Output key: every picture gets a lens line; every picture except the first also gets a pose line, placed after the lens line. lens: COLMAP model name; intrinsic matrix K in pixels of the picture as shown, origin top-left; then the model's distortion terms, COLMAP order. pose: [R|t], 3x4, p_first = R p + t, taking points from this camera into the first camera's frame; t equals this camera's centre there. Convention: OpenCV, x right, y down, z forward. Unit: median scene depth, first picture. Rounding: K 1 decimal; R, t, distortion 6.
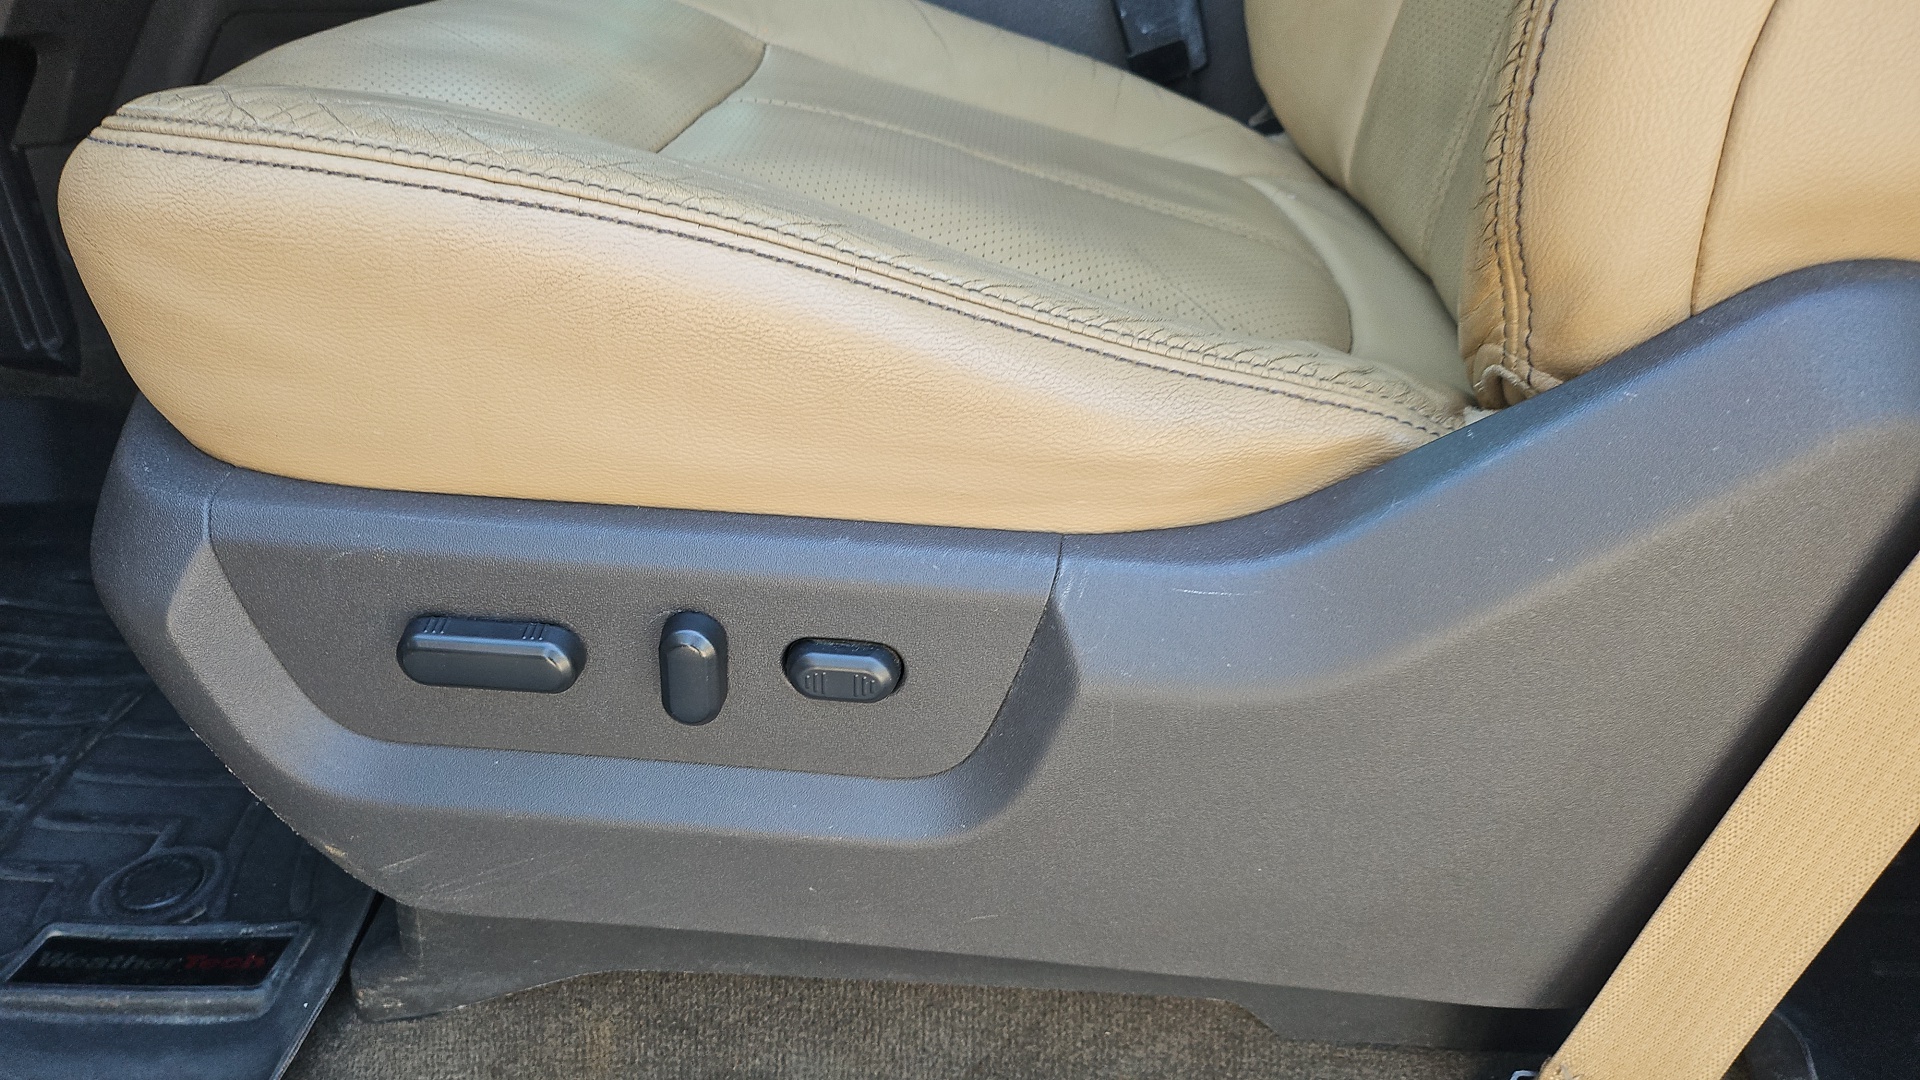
lens RADIAL K [[1367.7, 0, 971.8], [0, 1367.7, 540.2], [0, 0, 1]] dist [0.024534, -0.047766]
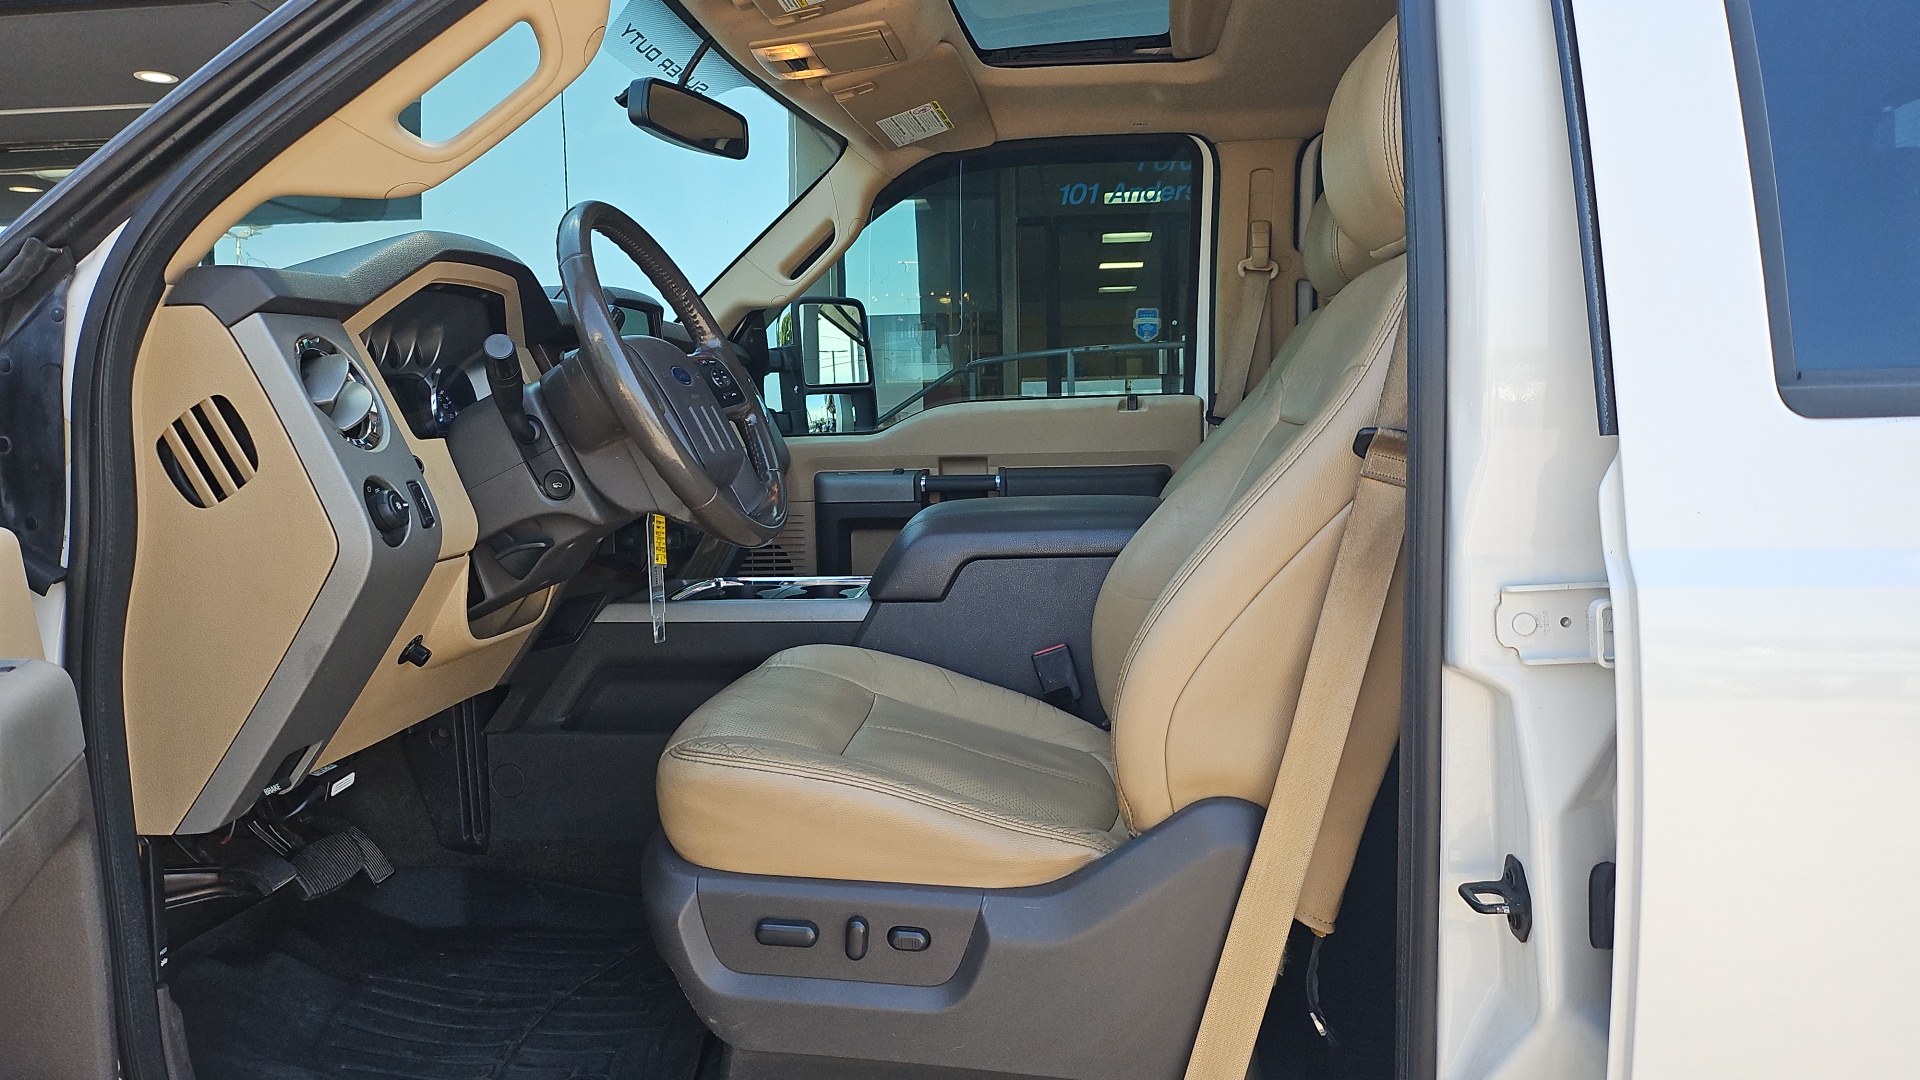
lens RADIAL K [[1367.7, 0, 972.8], [0, 1367.7, 535.6], [0, 0, 1]] dist [0.024534, -0.047766]
pose [[0.999511, -0.009443, -0.029824, 0.133924], [-0.002111, 0.930830, -0.365446, 0.357693], [0.031212, 0.365331, 0.930354, -1.982146]]
